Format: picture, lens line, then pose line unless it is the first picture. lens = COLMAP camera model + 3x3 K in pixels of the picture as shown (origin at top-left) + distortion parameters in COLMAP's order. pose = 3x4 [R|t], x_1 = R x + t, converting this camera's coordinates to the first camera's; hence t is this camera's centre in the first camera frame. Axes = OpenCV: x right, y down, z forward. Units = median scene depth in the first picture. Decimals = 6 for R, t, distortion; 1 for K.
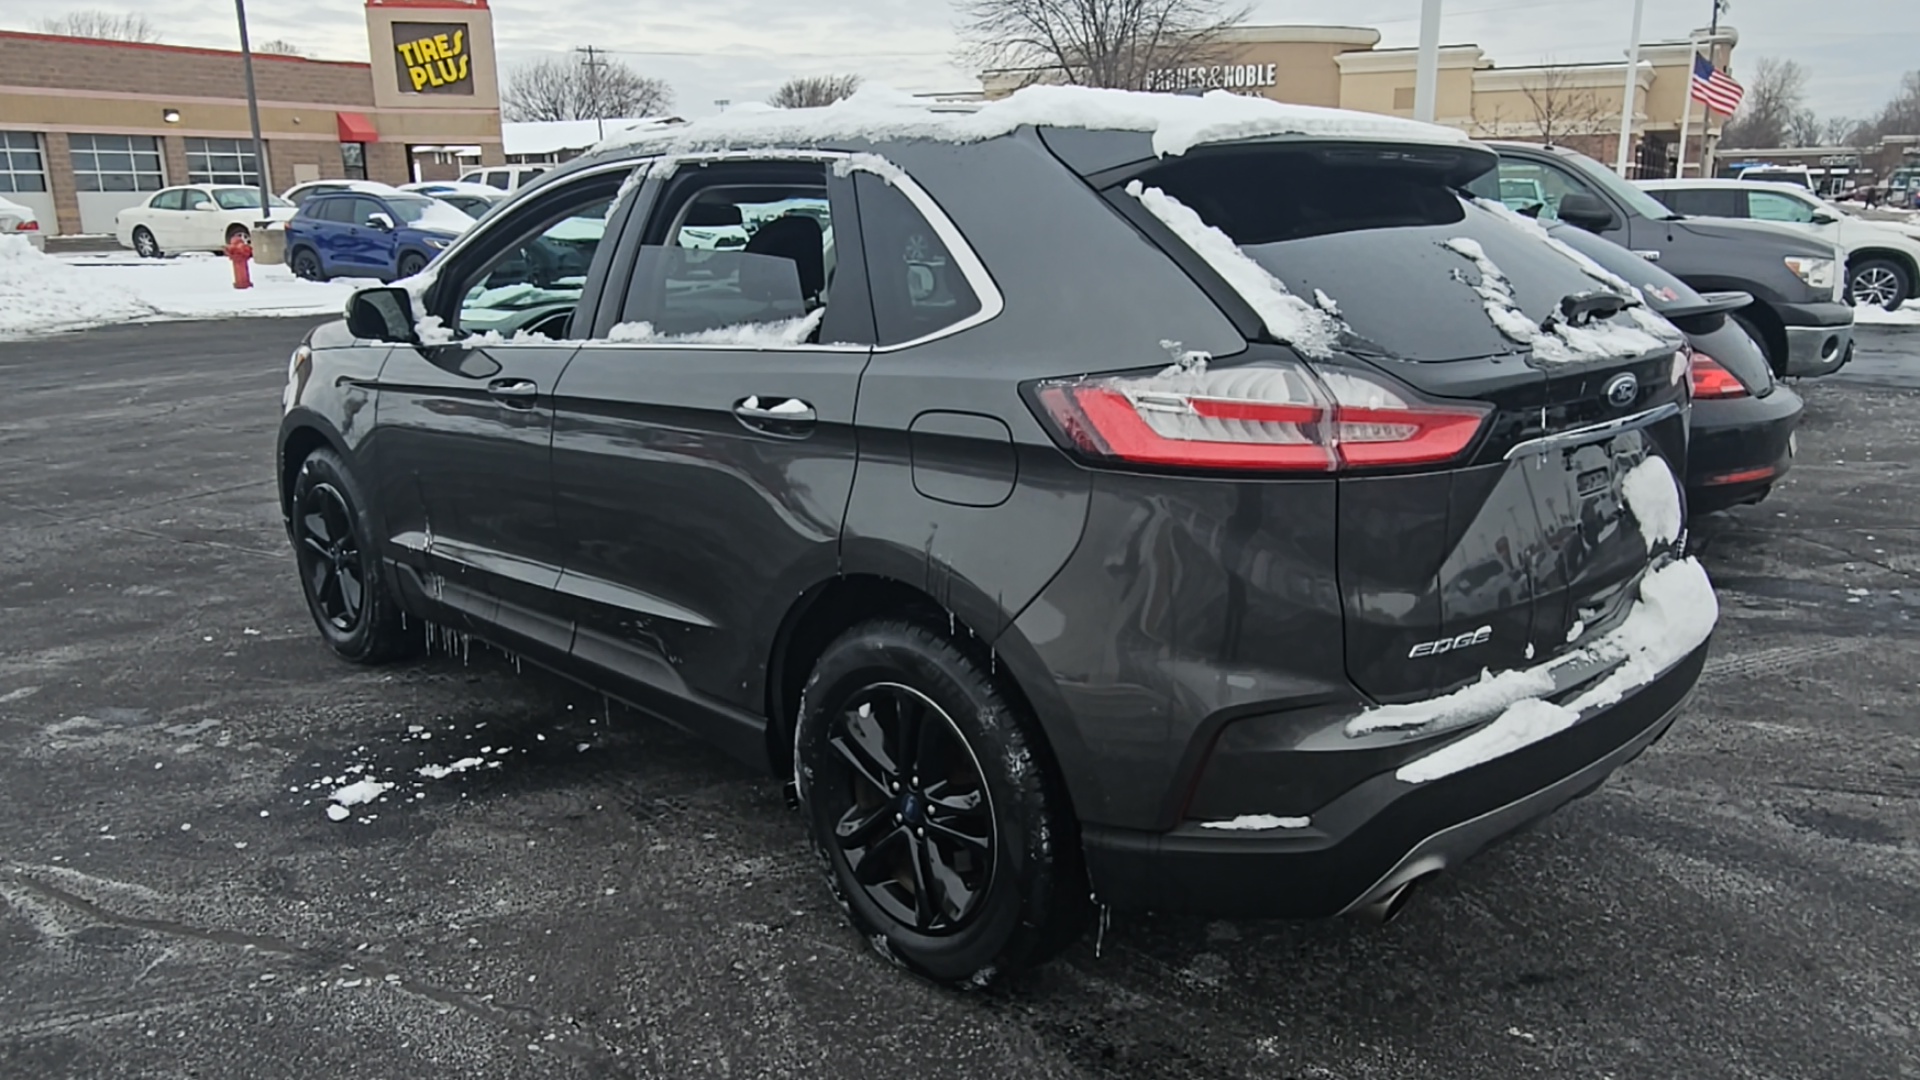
lens RADIAL K [[1417.6, 0, 969.7], [0, 1417.6, 549.7], [0, 0, 1]] dist [0.008631, -0.003369]
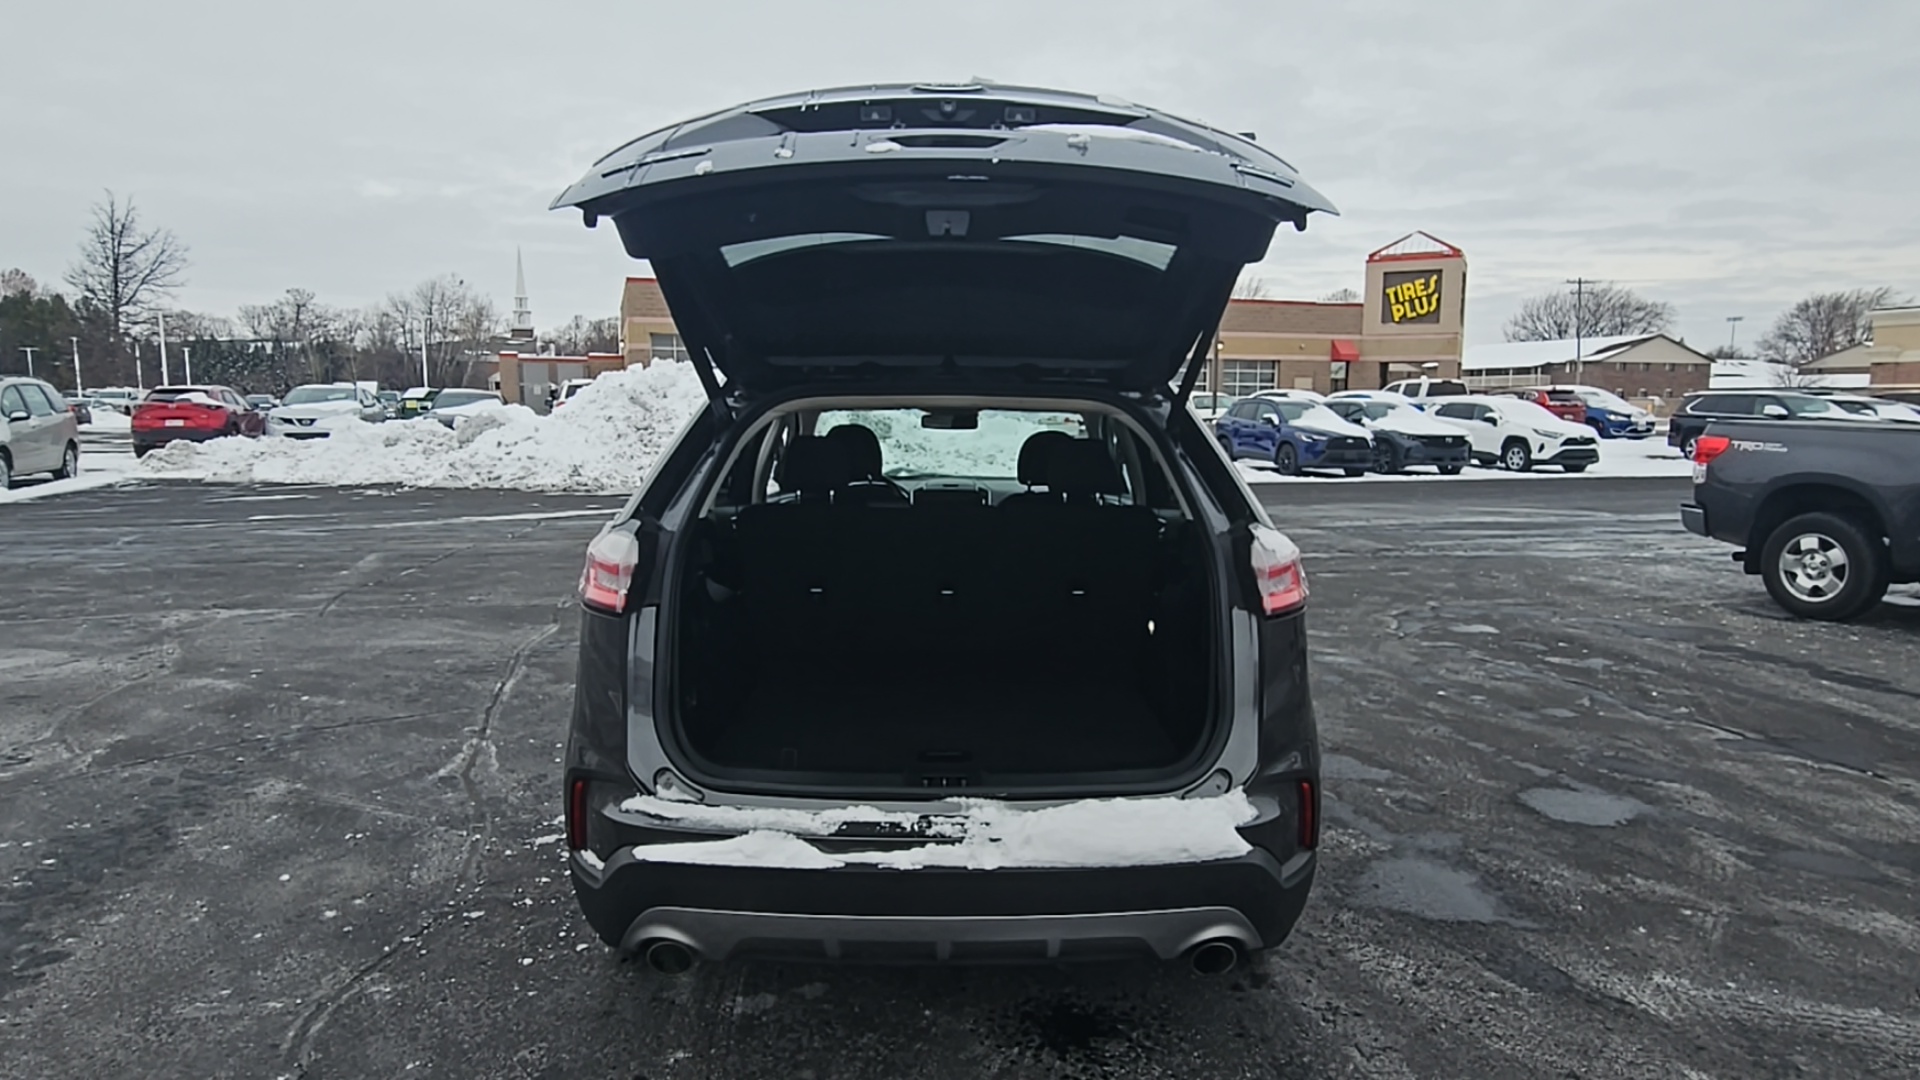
lens RADIAL K [[1123.1, 0, 967.1], [0, 1123.1, 534.5], [0, 0, 1]] dist [0.008120, -0.003441]
pose [[0.728865, 0.091309, -0.678541, 0.785218], [-0.175218, 0.982939, -0.055943, -0.081204], [0.661857, 0.159668, 0.732429, 0.253625]]
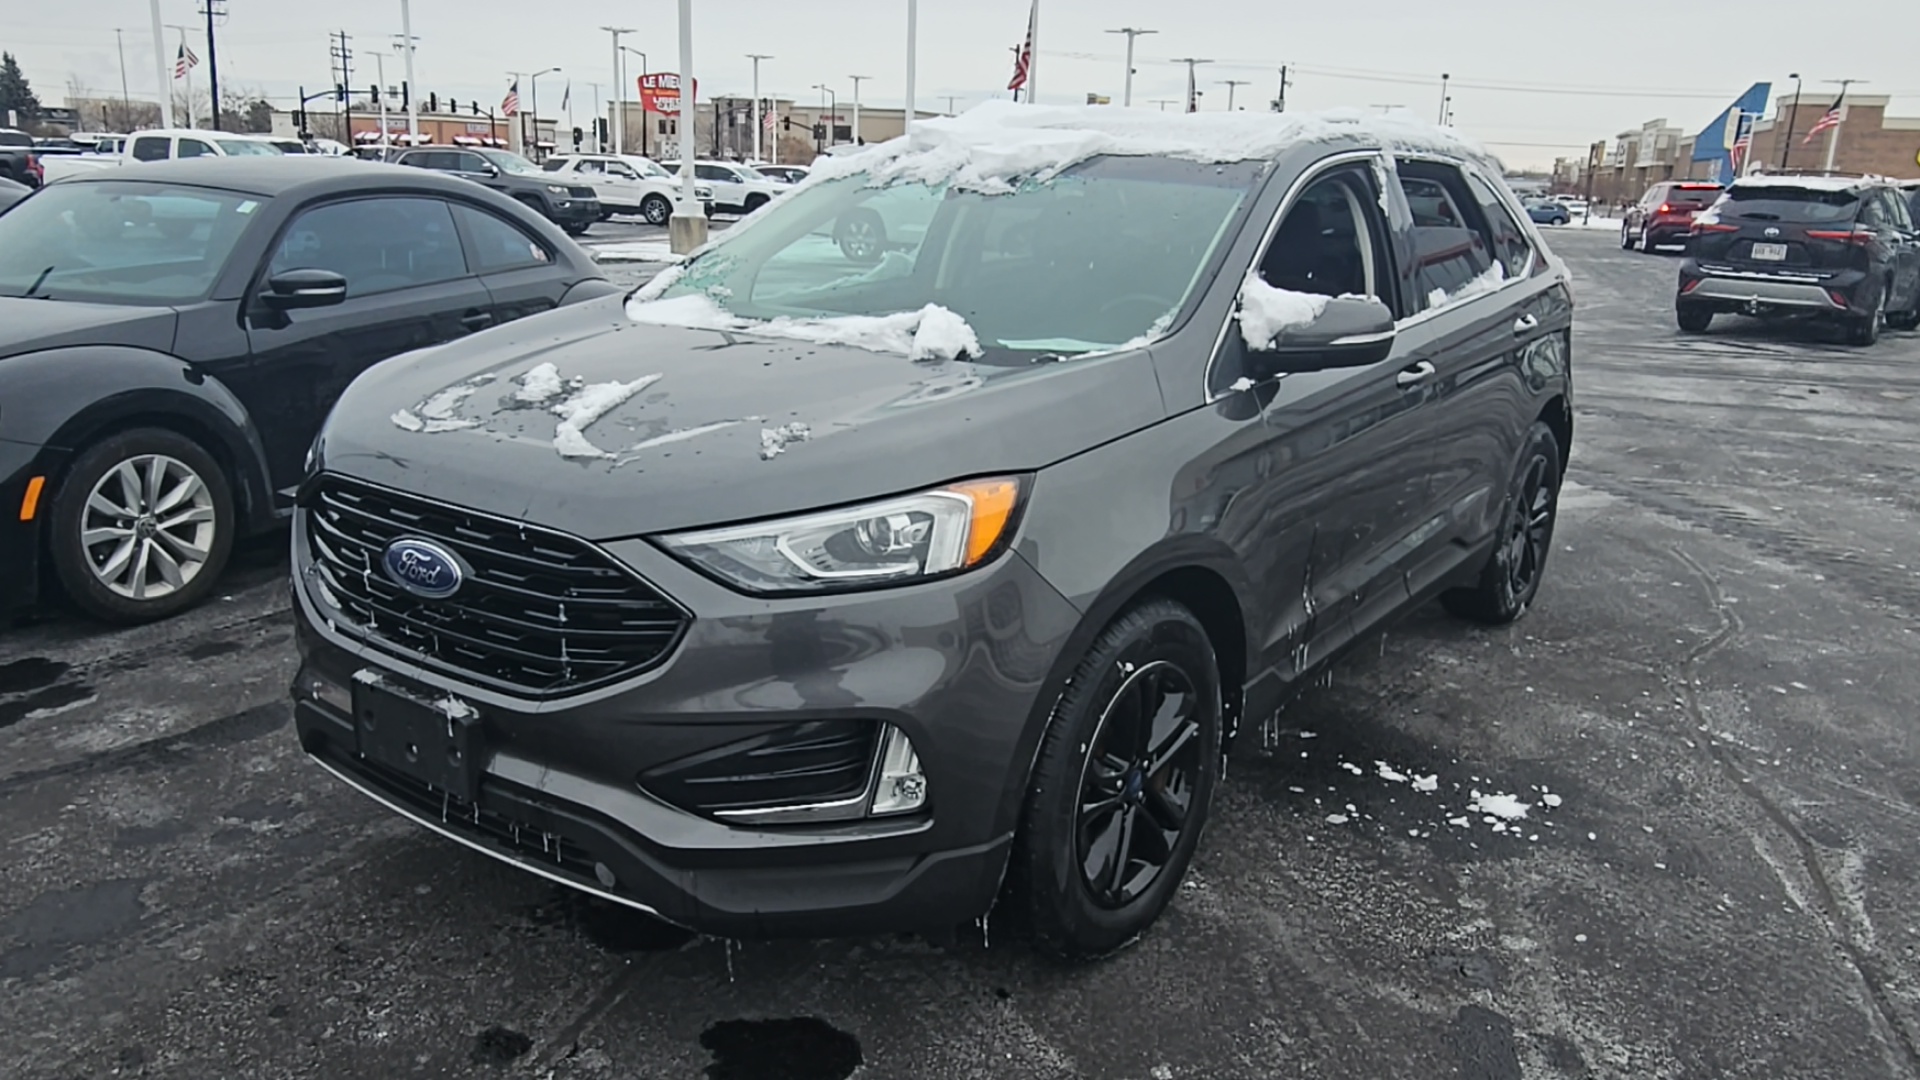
lens RADIAL K [[1417.6, 0, 969.7], [0, 1417.6, 549.7], [0, 0, 1]] dist [0.008631, -0.003369]
pose [[-0.176862, -0.256206, 0.950304, -1.326211], [0.204624, 0.934857, 0.290124, -0.372684], [-0.962730, 0.245767, -0.112915, 1.511396]]
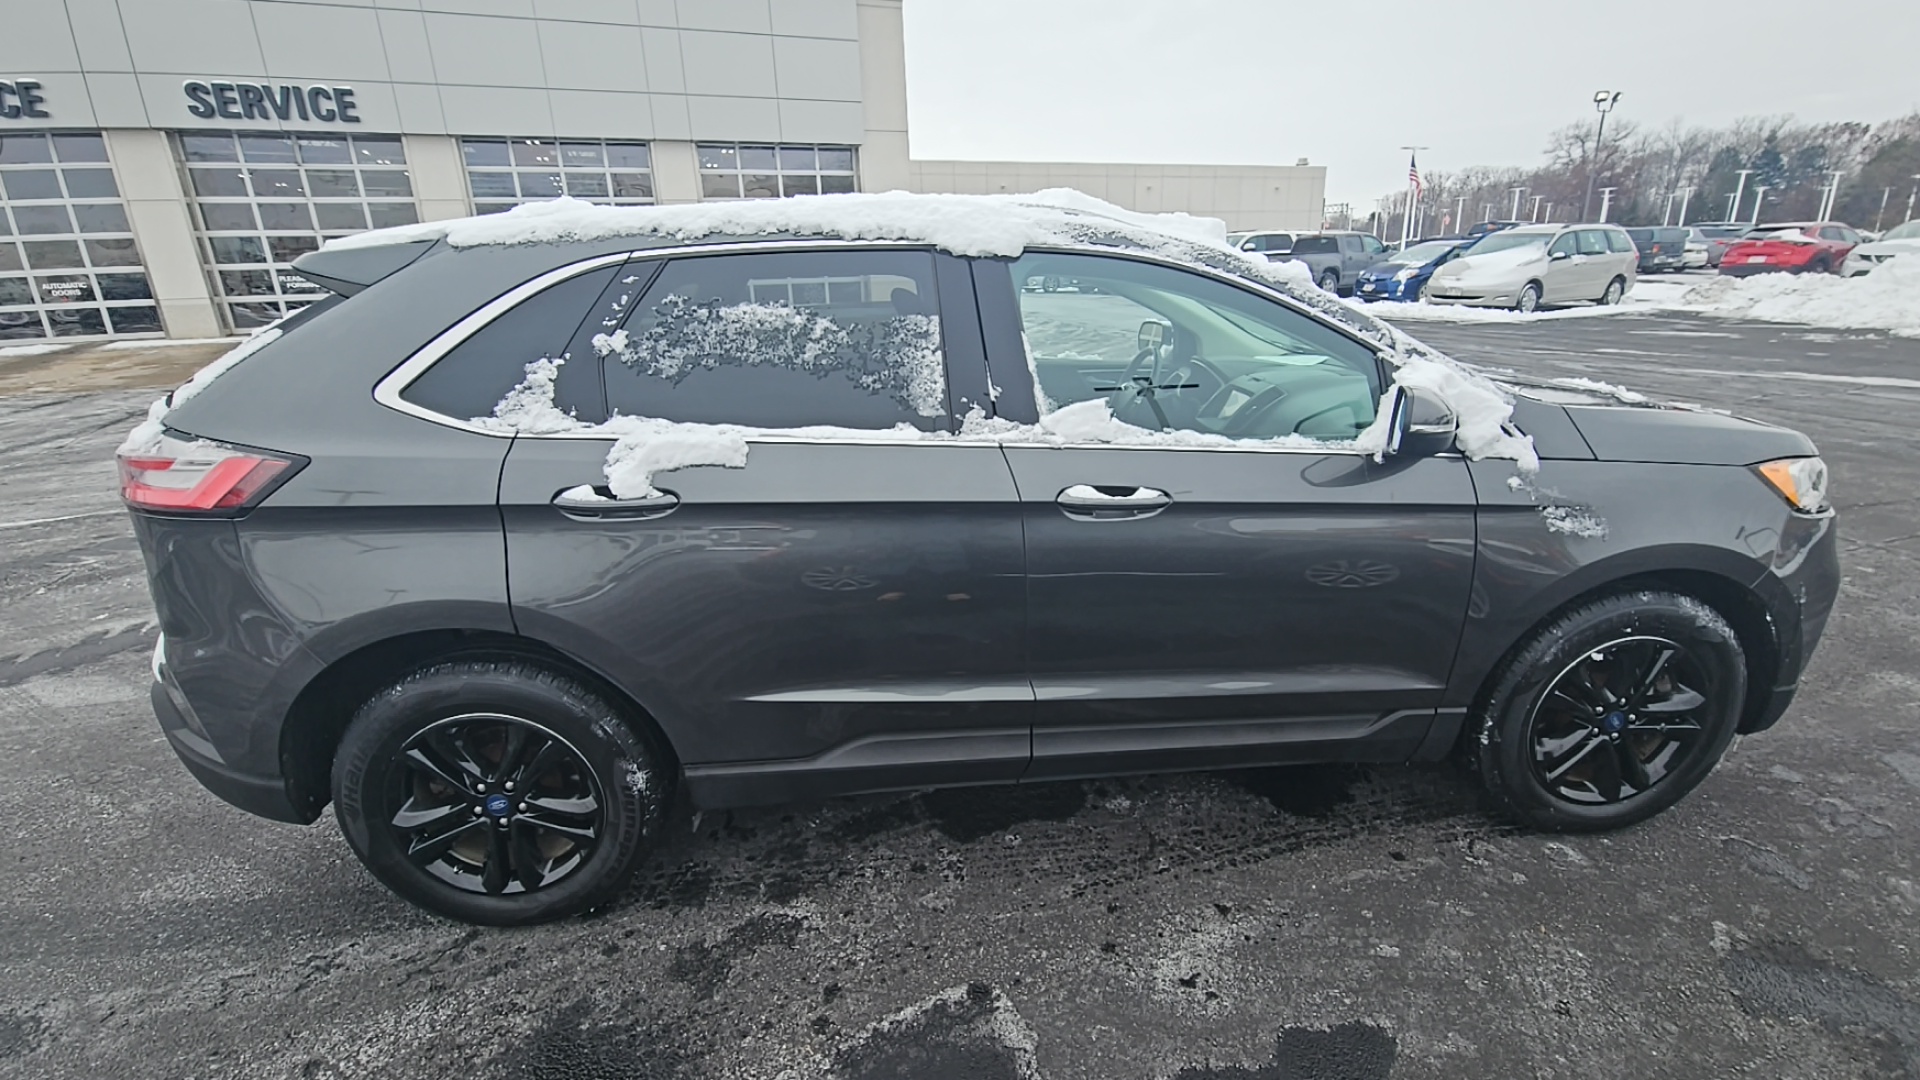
lens RADIAL K [[845.1, 0, 985.6], [0, 845.1, 543.0], [0, 0, 1]] dist [0.003241, -0.000390]
pose [[-0.618046, 0.274812, -0.736544, 0.520747], [-0.162851, 0.871832, 0.461940, -0.424049], [0.769089, 0.405447, -0.494079, 1.616692]]
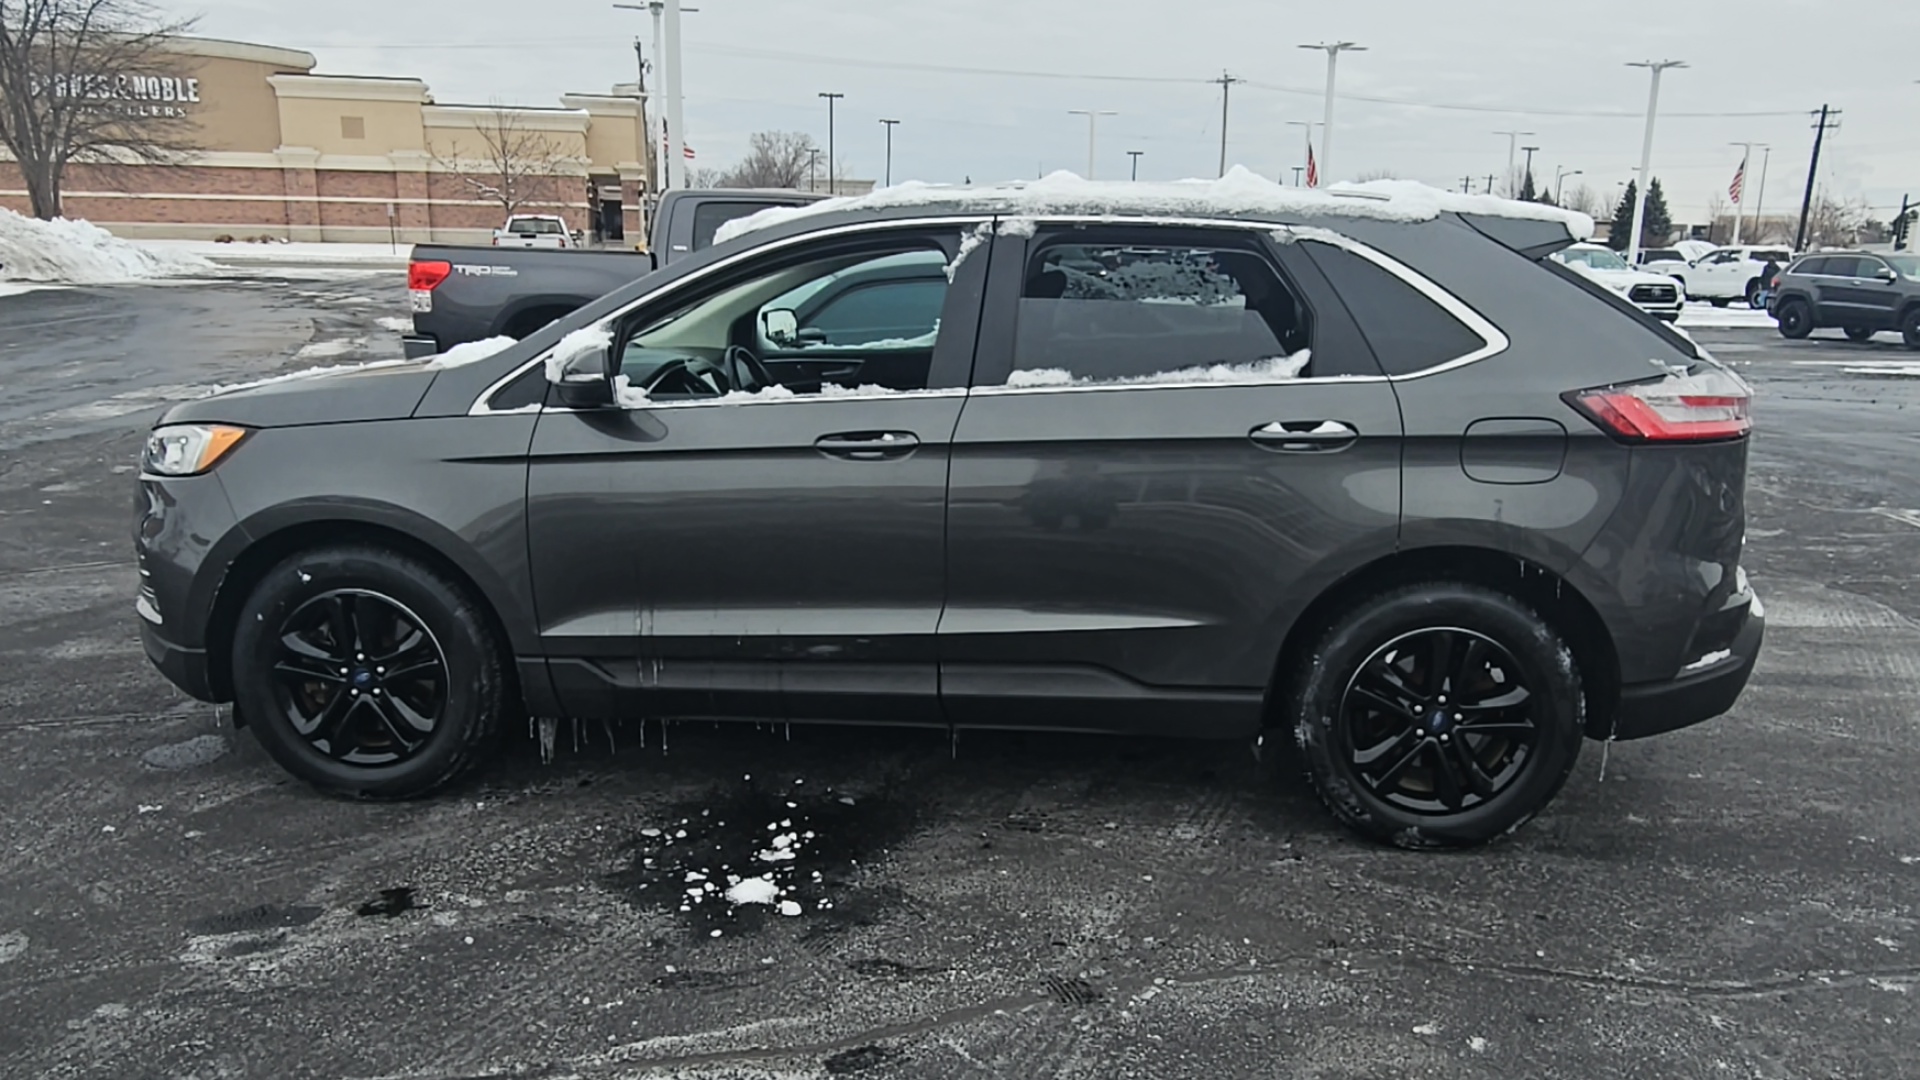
lens RADIAL K [[1417.6, 0, 969.7], [0, 1417.6, 549.7], [0, 0, 1]] dist [0.008631, -0.003369]
pose [[0.753423, -0.123251, 0.645881, -0.951467], [0.137388, 0.990102, 0.028674, -0.058814], [-0.643022, 0.067133, 0.762899, 0.204587]]
